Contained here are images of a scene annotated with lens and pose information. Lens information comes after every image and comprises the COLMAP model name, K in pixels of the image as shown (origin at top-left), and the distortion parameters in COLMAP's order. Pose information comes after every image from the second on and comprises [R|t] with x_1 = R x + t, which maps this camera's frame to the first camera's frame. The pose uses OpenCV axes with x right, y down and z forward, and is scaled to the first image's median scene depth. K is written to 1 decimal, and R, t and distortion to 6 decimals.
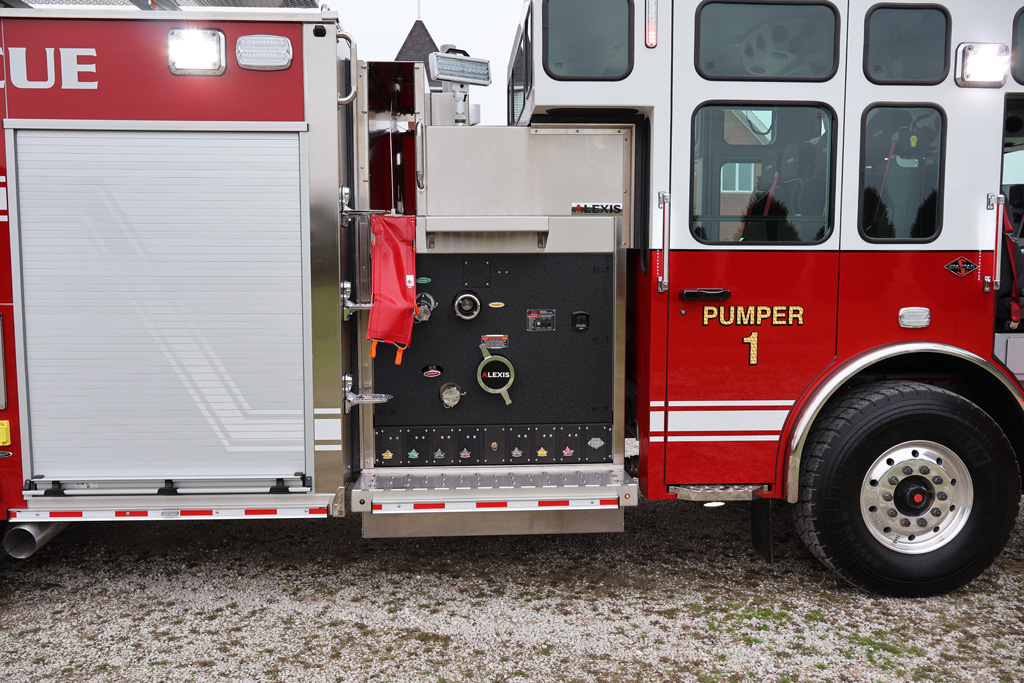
lens RADIAL K [[861.2, 0, 509.0], [0, 861.2, 339.7], [0, 0, 1]] dist [-0.001397, 0.003639]
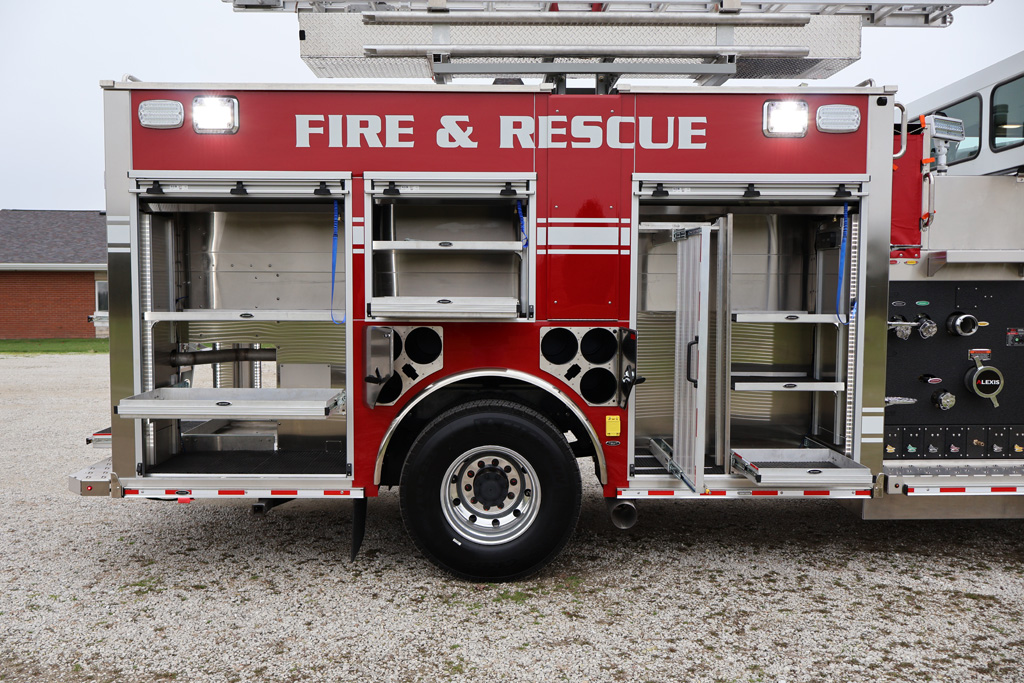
lens RADIAL K [[861.2, 0, 509.5], [0, 861.2, 345.8], [0, 0, 1]] dist [-0.001397, 0.003639]
pose [[0.999276, 0.002928, -0.037943, -0.668862], [-0.004081, 0.999531, -0.030366, 0.031034], [0.037836, 0.030499, 0.998818, -0.232598]]
